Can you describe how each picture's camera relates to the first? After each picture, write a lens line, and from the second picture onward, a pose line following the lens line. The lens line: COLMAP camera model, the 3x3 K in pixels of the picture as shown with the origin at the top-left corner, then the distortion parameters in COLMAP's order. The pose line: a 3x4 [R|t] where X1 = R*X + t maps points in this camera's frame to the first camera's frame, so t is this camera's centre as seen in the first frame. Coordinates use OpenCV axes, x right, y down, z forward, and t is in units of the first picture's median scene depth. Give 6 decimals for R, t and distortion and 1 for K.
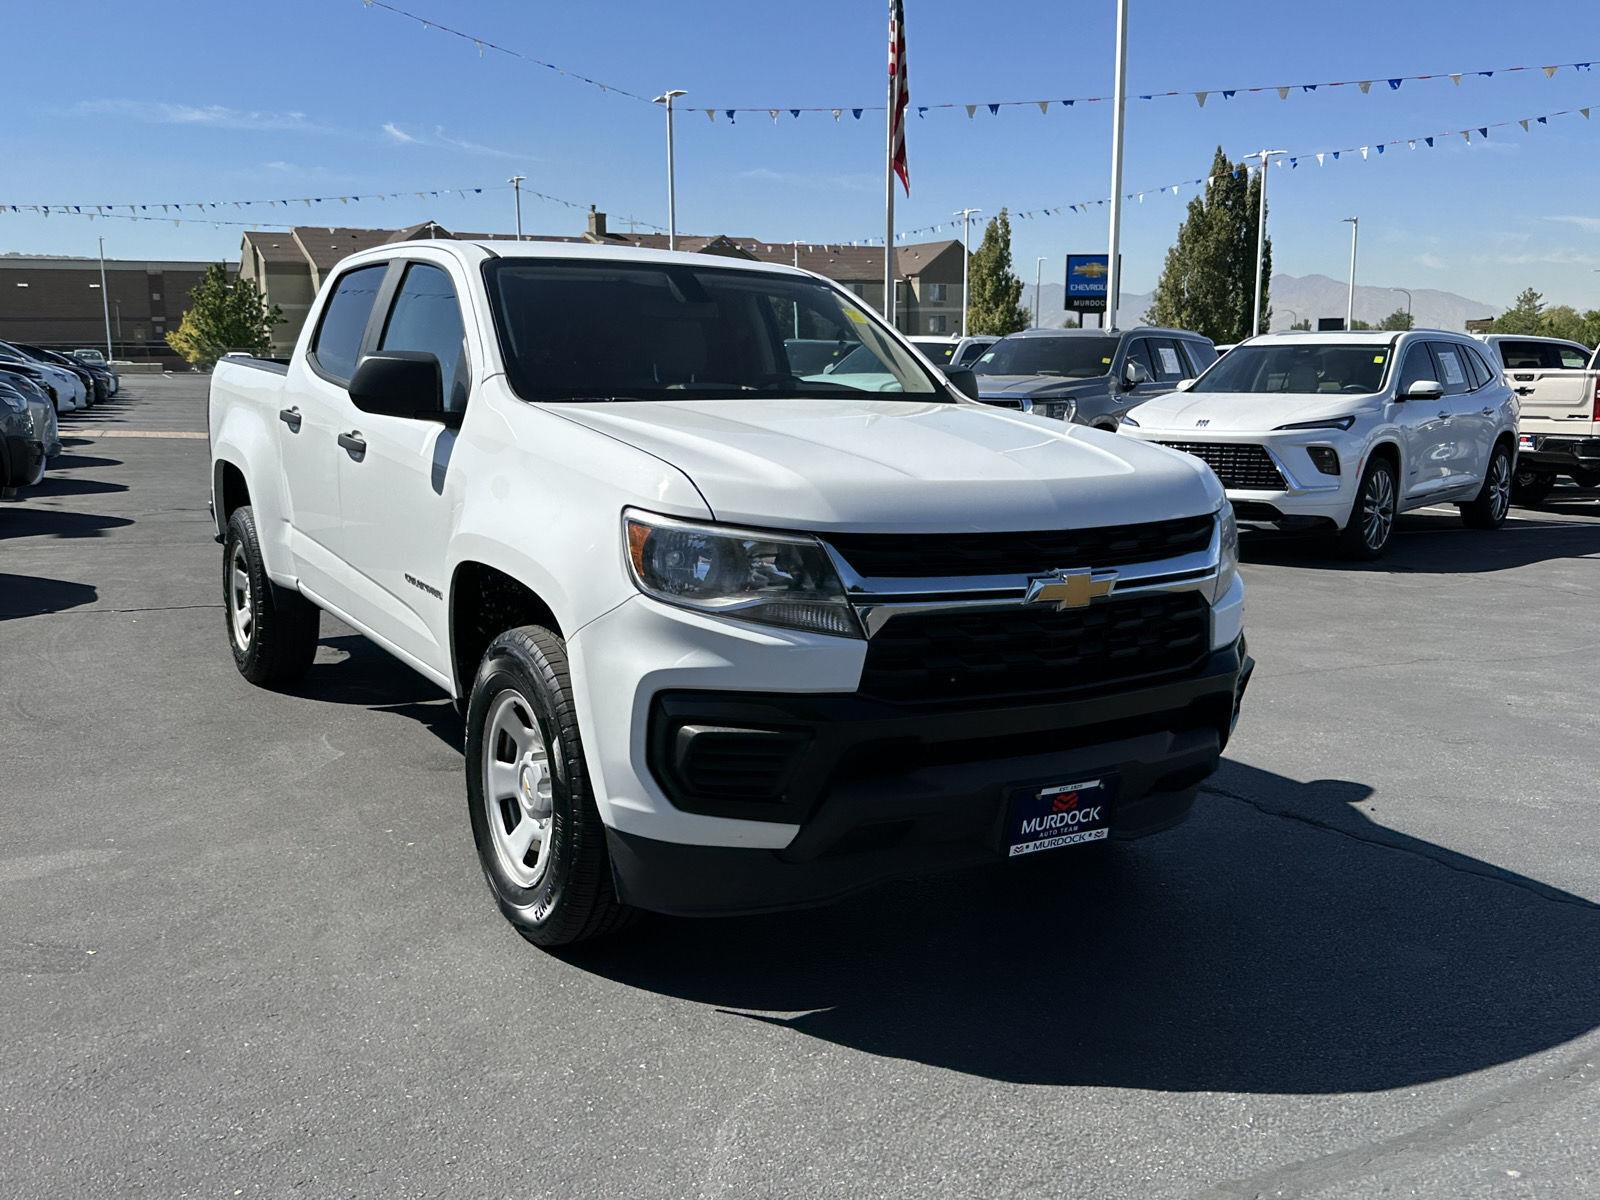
lens RADIAL K [[1423.5, 0, 800.0], [0, 1423.5, 600.0], [0, 0, 1]] dist [0.177397, -0.372763]
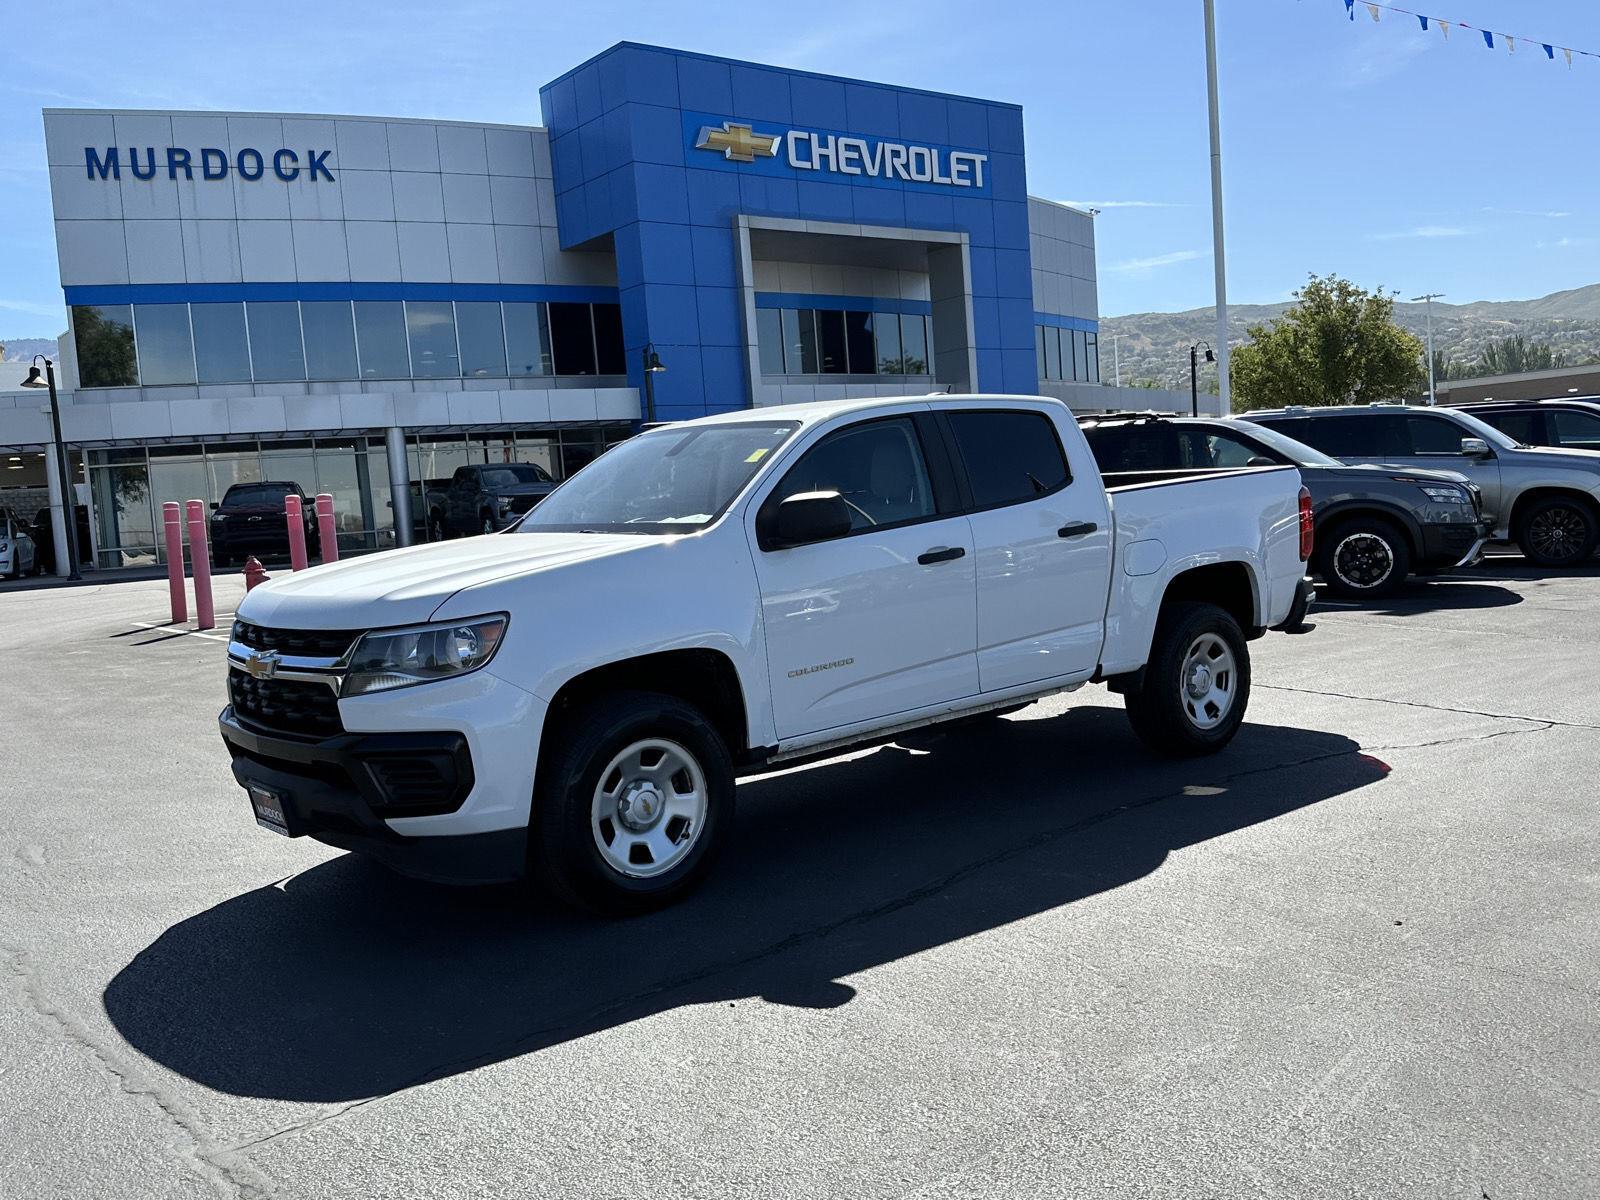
lens RADIAL K [[1426.5, 0, 808.0], [0, 1426.5, 597.7], [0, 0, 1]] dist [0.163313, -0.340375]
pose [[0.167330, 0.059119, -0.984127, 1.202974], [-0.100438, 0.994029, 0.042637, -0.135961], [0.980772, 0.091710, 0.172268, 0.847308]]
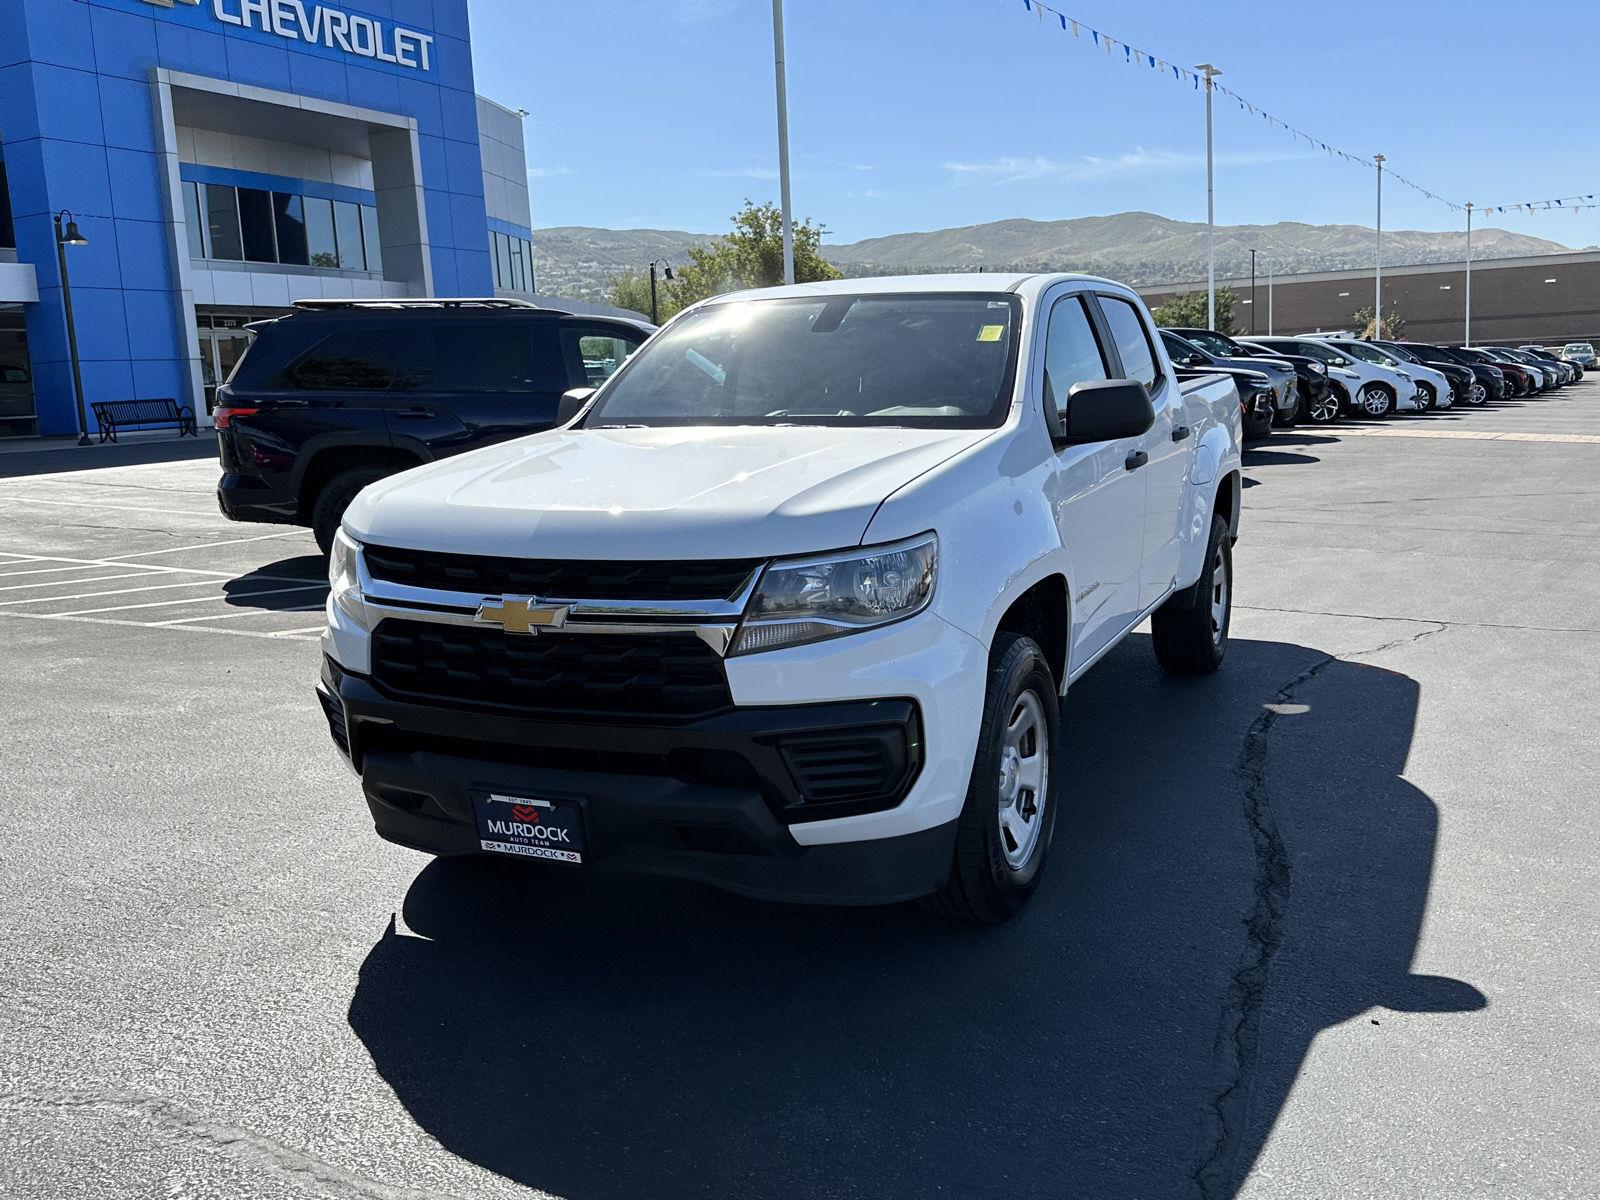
lens RADIAL K [[1426.5, 0, 808.0], [0, 1426.5, 597.7], [0, 0, 1]] dist [0.163313, -0.340375]
pose [[0.563613, 0.102564, -0.819647, 0.764079], [-0.100220, 0.993422, 0.055395, -0.064840], [0.819937, 0.050923, 0.570185, 0.366426]]
